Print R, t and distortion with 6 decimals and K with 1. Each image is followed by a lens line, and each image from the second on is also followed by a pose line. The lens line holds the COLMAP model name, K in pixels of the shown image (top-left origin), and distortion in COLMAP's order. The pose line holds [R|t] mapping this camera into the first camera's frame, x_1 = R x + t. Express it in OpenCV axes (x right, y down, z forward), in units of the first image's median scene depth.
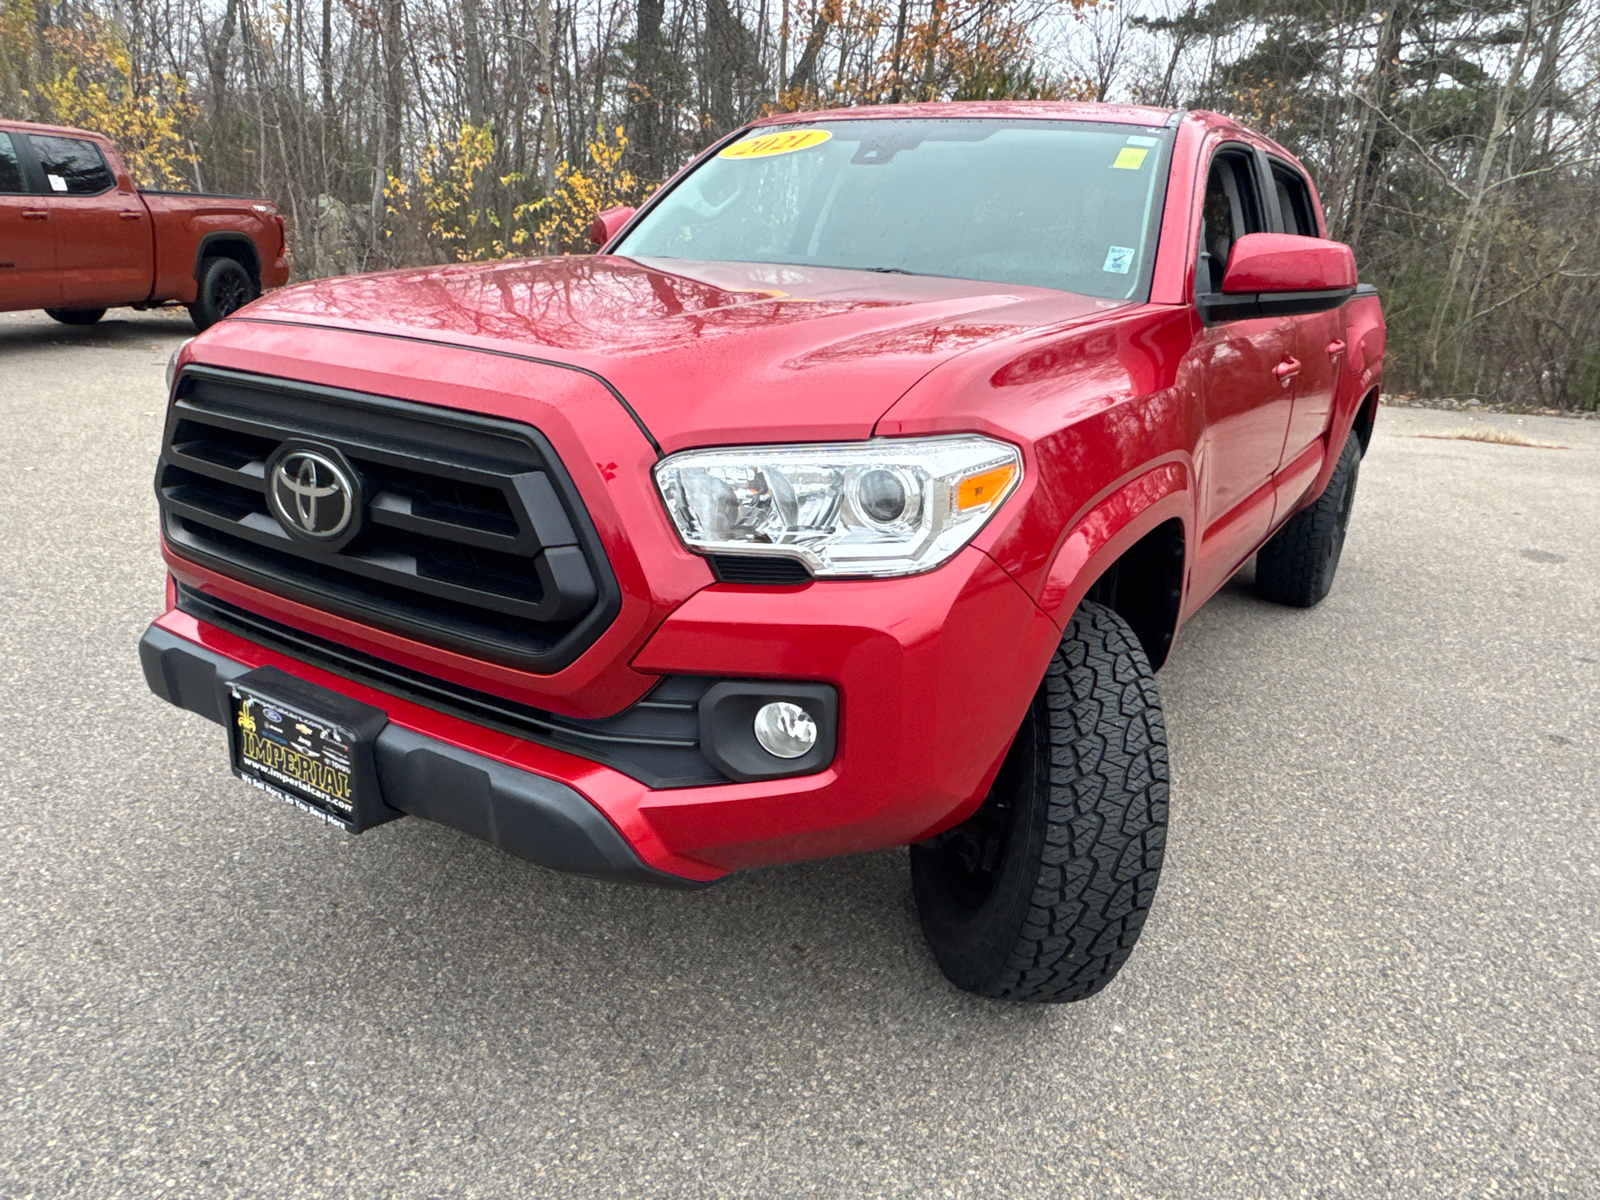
lens RADIAL K [[1131.2, 0, 796.9], [0, 1131.2, 604.6], [0, 0, 1]] dist [-0.005411, 0.000680]
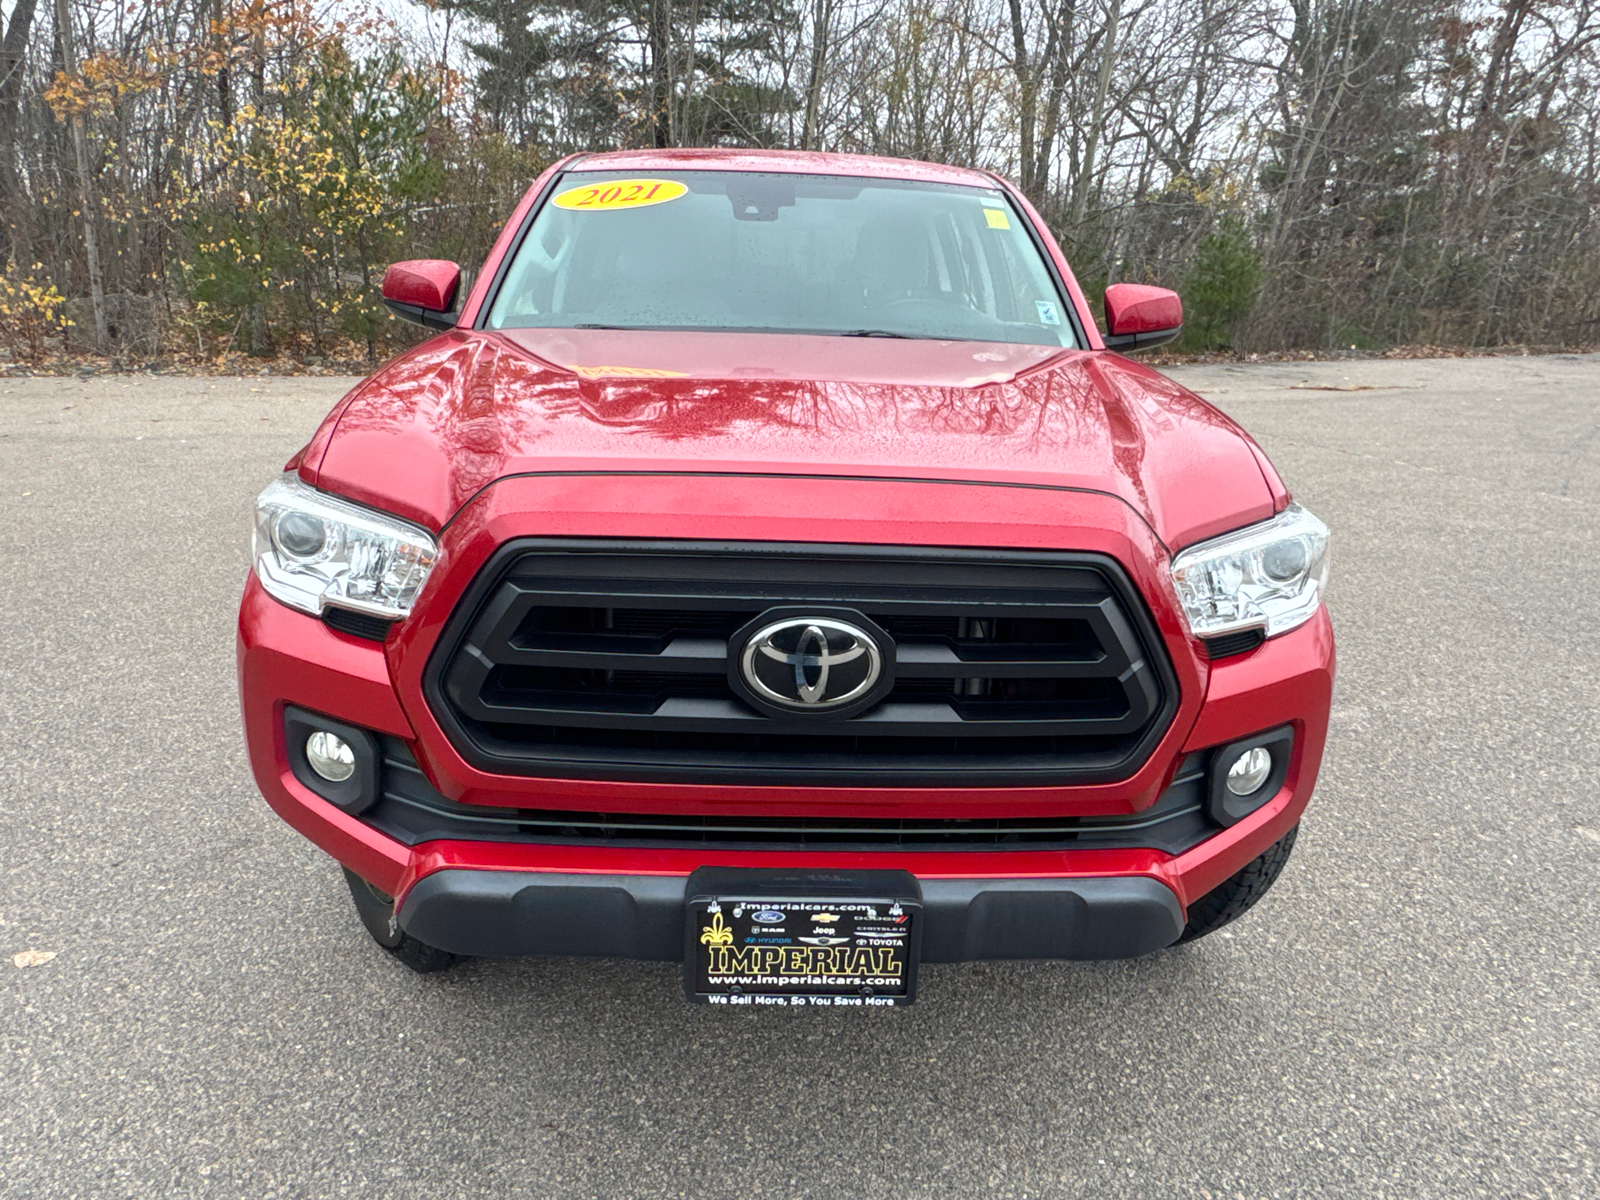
lens RADIAL K [[1131.2, 0, 797.8], [0, 1131.2, 602.7], [0, 0, 1]] dist [-0.005411, 0.000680]
pose [[0.820916, -0.192511, 0.537620, -0.875738], [0.181618, 0.980595, 0.073812, -0.204414], [-0.541398, 0.037048, 0.839950, 0.236094]]
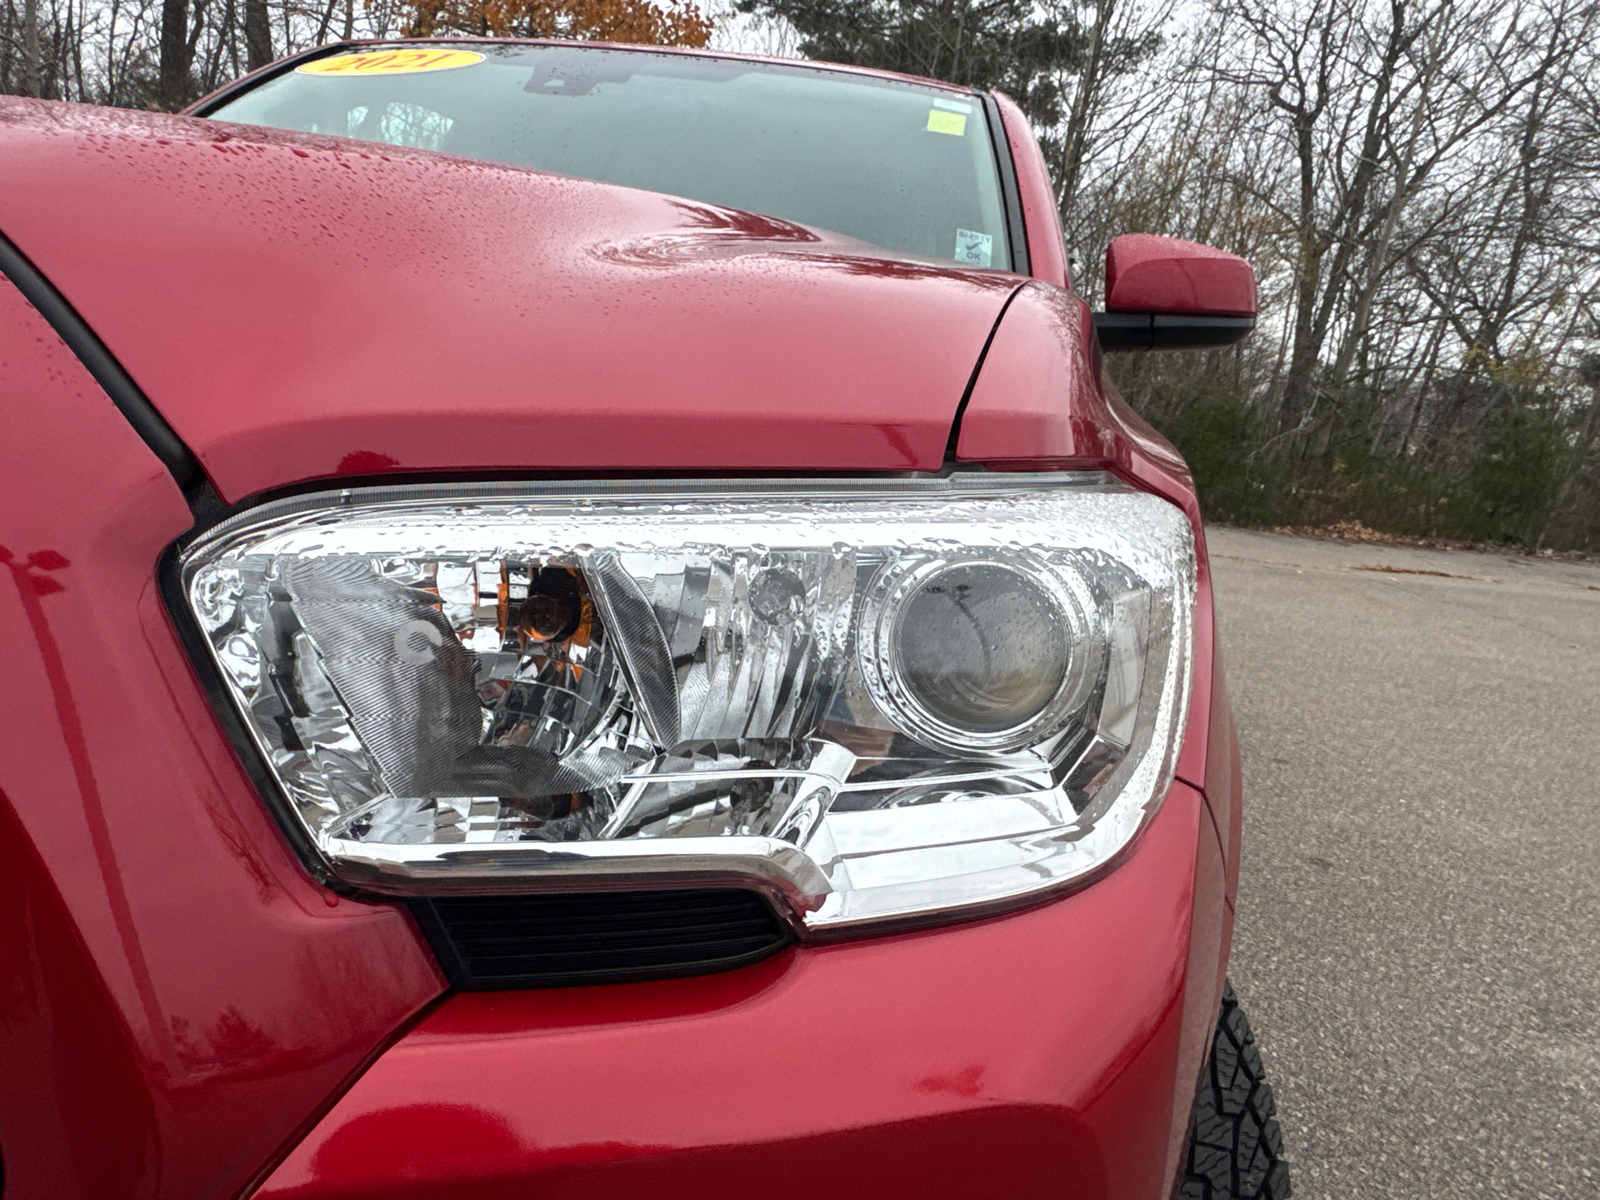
lens RADIAL K [[1131.2, 0, 800.6], [0, 1131.2, 593.4], [0, 0, 1]] dist [-0.005411, 0.000680]
pose [[0.929157, -0.006686, 0.369625, -0.078983], [0.039654, 0.995870, -0.081668, -0.075697], [-0.367552, 0.090540, 0.925585, 0.627216]]
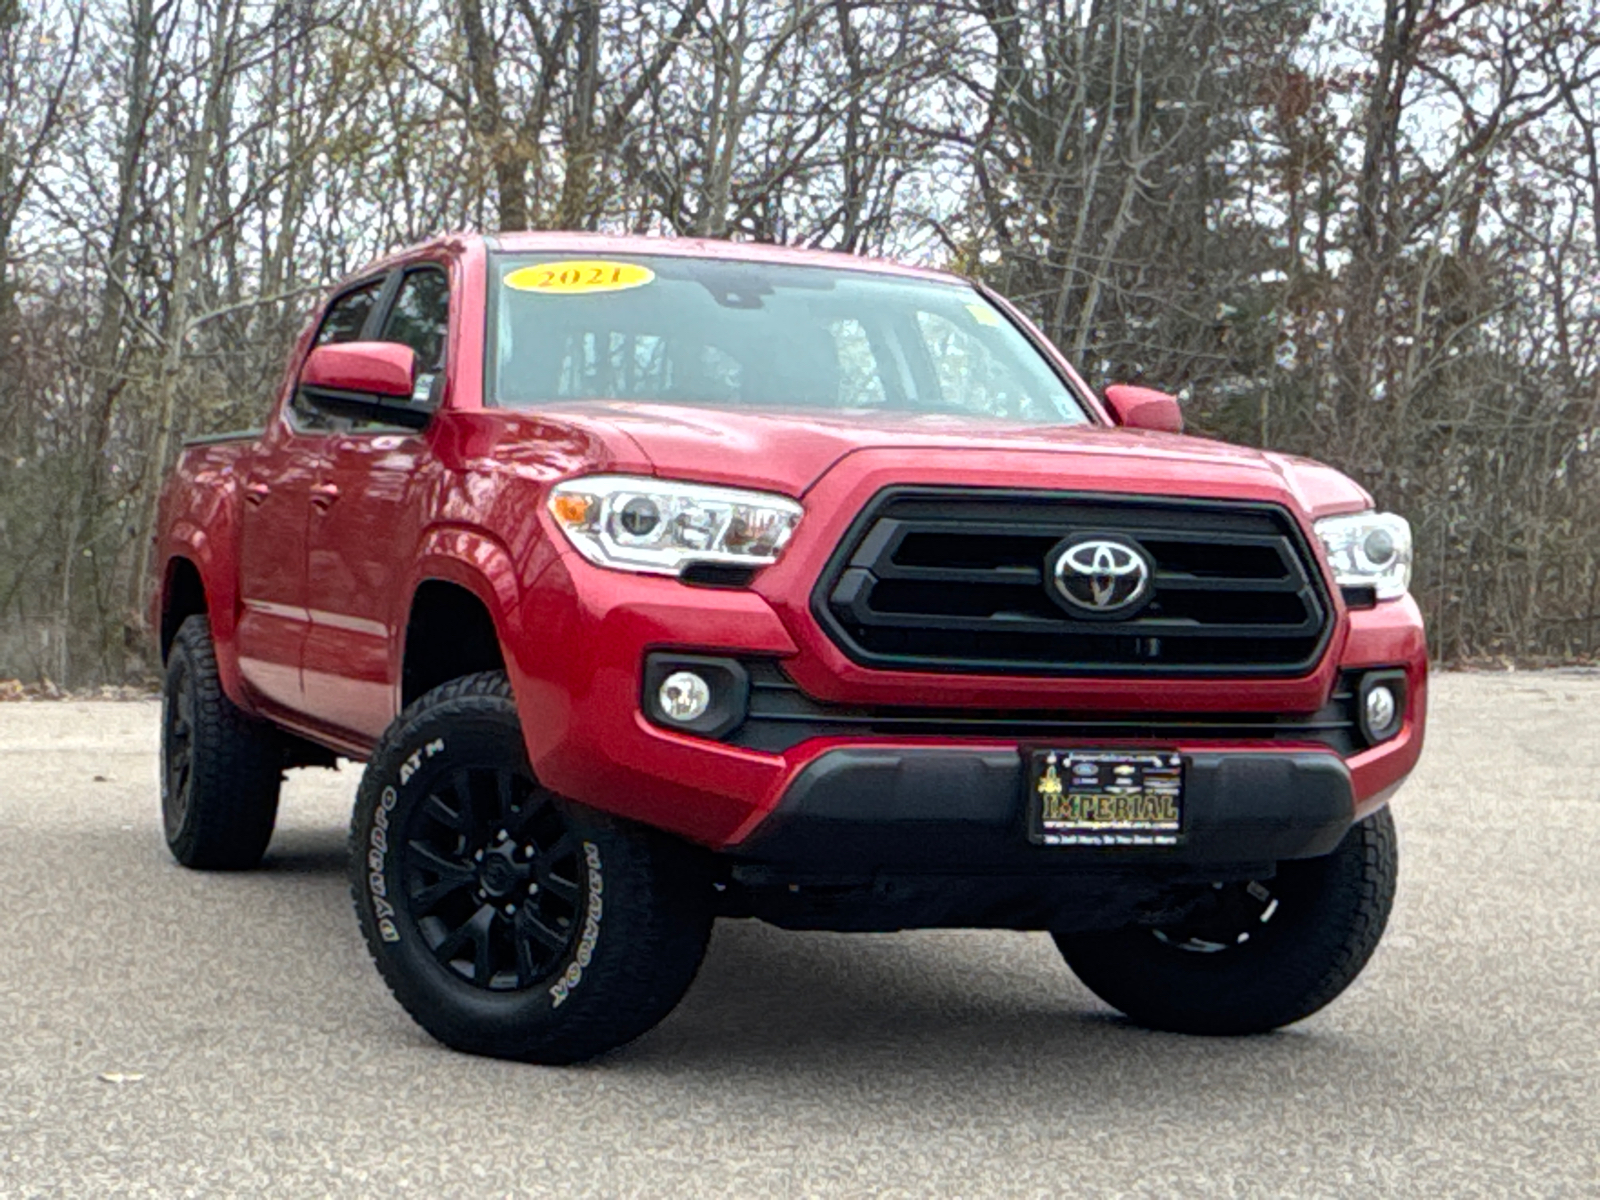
lens RADIAL K [[2956.0, 0, 800.8], [0, 2956.0, 602.2], [0, 0, 1]] dist [-0.010073, 0.000000]
pose [[0.593404, -0.042035, 0.803806, -3.071565], [0.240053, 0.962432, -0.126887, 0.248250], [-0.768275, 0.268251, 0.581202, -0.582707]]
